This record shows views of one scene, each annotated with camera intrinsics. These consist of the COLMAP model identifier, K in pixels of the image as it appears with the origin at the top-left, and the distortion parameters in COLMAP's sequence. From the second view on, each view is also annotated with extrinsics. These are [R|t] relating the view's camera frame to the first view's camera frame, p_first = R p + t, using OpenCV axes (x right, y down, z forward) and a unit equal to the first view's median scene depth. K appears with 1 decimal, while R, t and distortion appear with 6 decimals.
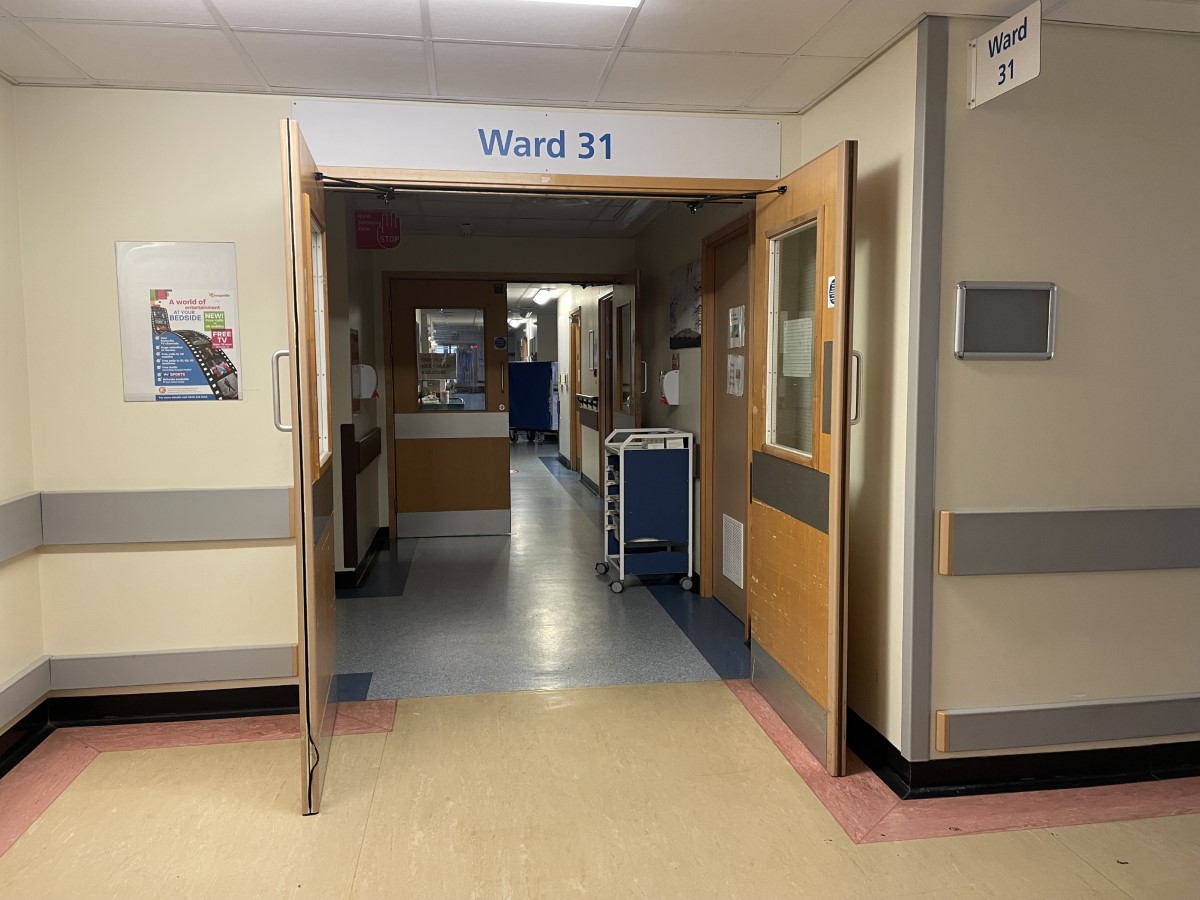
lens RADIAL K [[909.4, 0, 607.6], [0, 909.4, 447.2], [0, 0, 1]] dist [0.053998, -0.052623]
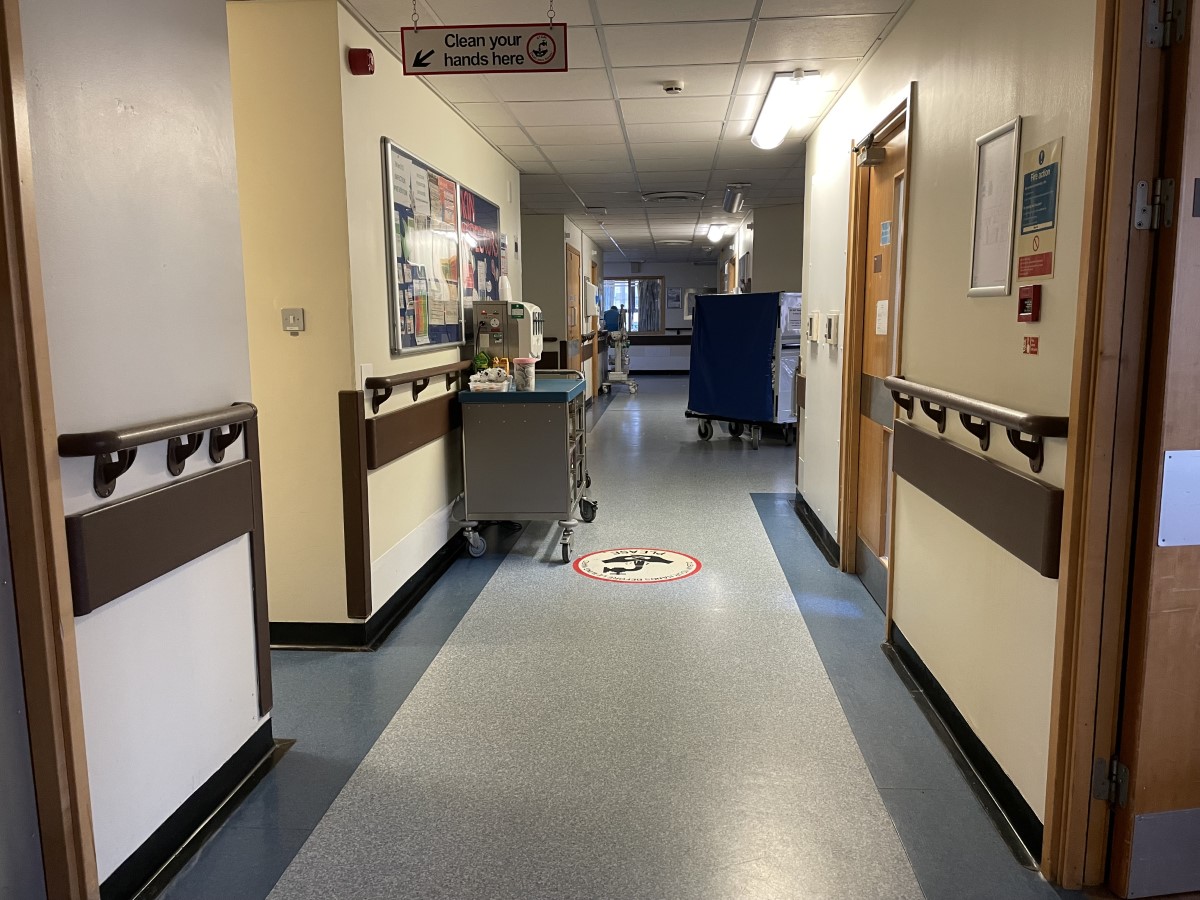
lens RADIAL K [[909.4, 0, 602.7], [0, 909.4, 446.4], [0, 0, 1]] dist [0.053998, -0.052623]
pose [[0.973157, 0.031375, -0.227993, -0.036643], [-0.018199, 0.998052, 0.059667, -0.033964], [0.229421, -0.053917, 0.971833, 0.444698]]
